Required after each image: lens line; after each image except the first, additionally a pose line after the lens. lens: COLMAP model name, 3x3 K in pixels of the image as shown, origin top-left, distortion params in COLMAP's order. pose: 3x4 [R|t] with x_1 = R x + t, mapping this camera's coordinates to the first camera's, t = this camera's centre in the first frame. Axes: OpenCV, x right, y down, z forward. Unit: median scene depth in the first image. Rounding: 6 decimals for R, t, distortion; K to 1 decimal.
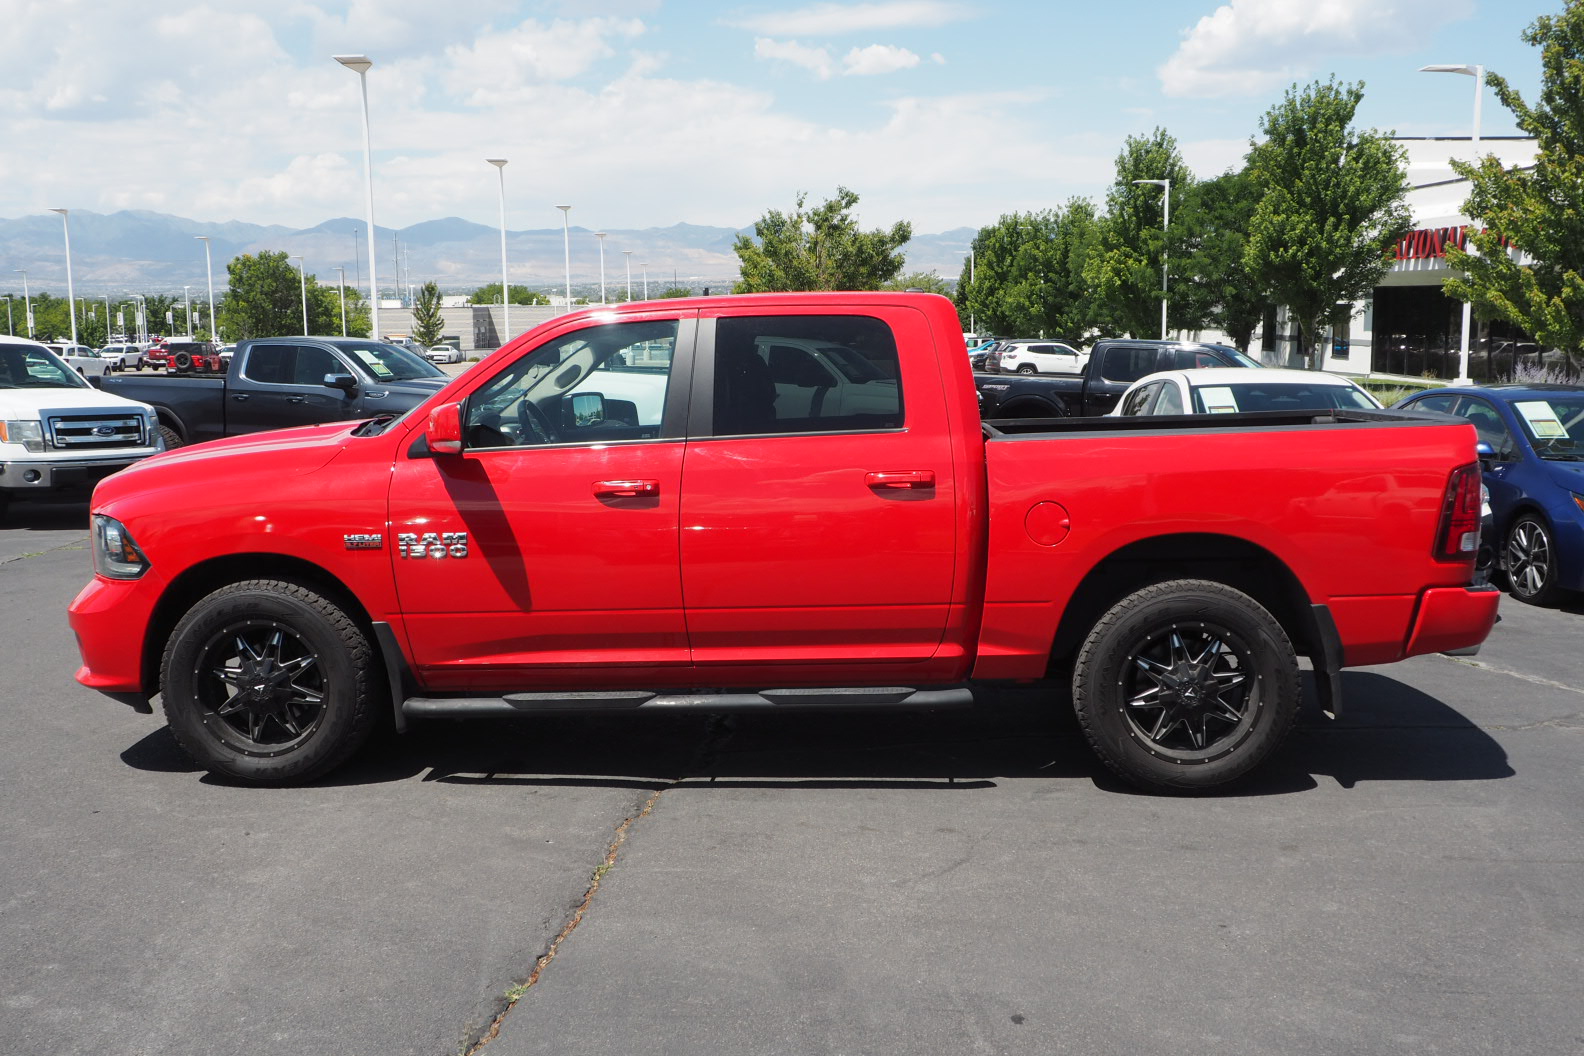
lens RADIAL K [[1545.7, 0, 791.2], [0, 1545.7, 531.3], [0, 0, 1]] dist [0.010819, 0.000000]
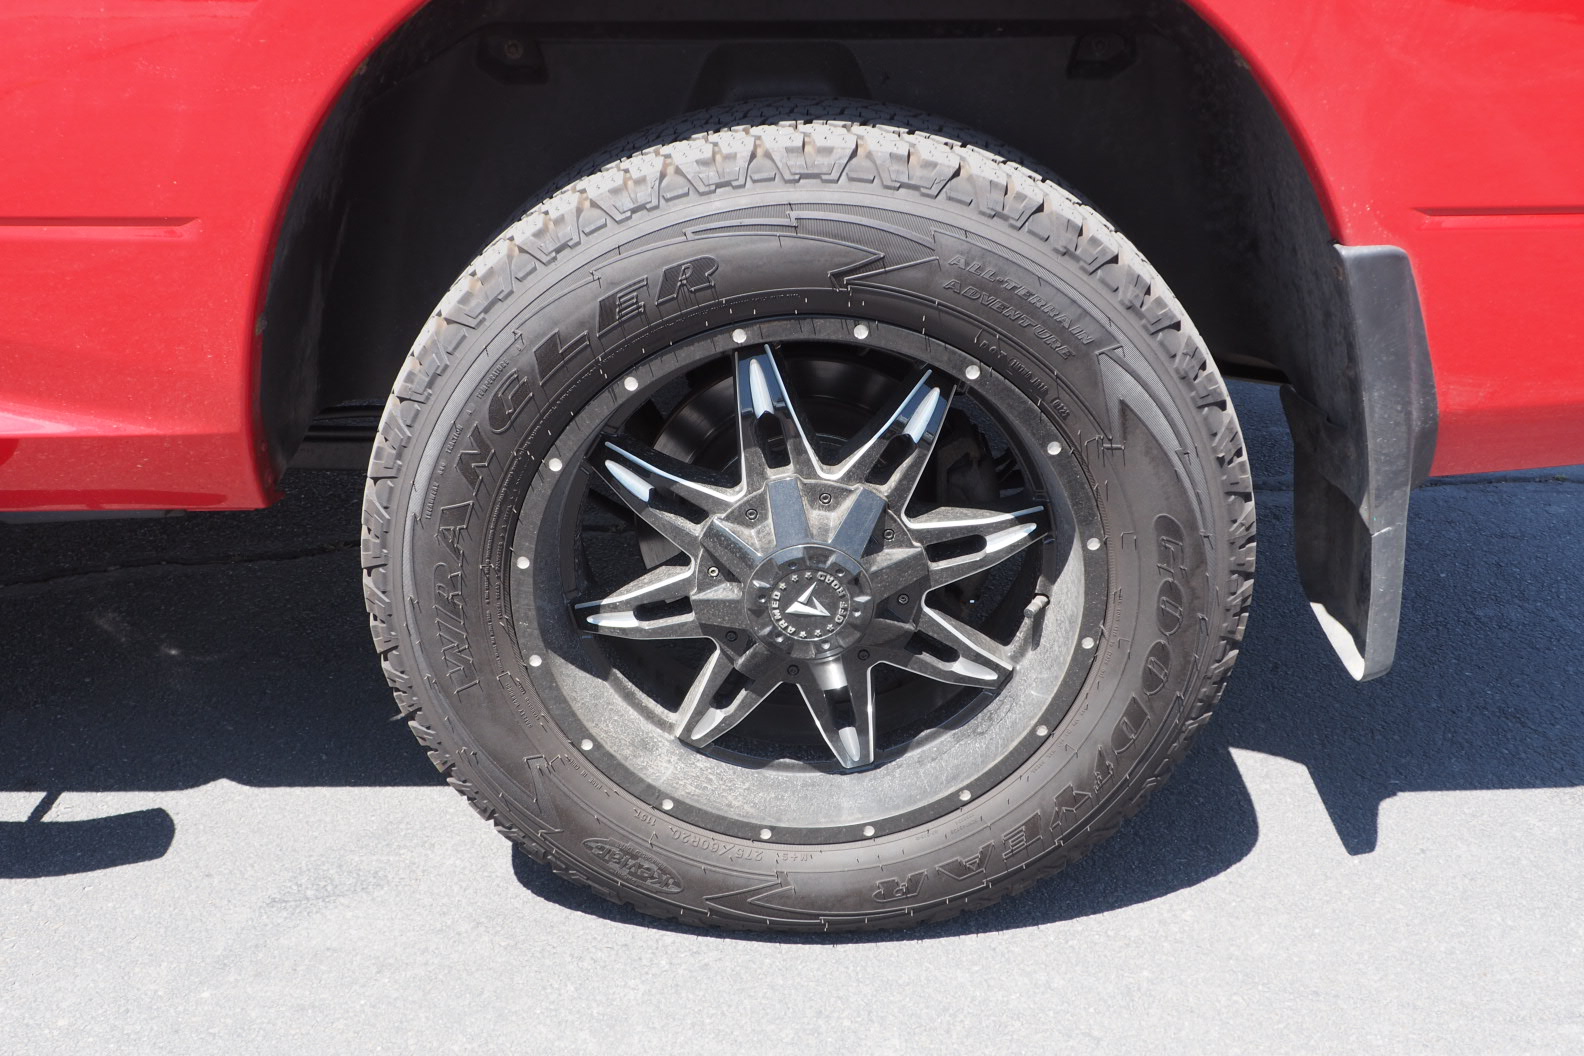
lens RADIAL K [[1545.7, 0, 791.2], [0, 1545.7, 531.1], [0, 0, 1]] dist [0.010819, 0.000000]
pose [[0.997655, -0.008436, 0.067919, 0.237272], [-0.014983, 0.941383, 0.337008, 0.011330], [-0.066781, -0.337235, 0.939049, 0.769326]]
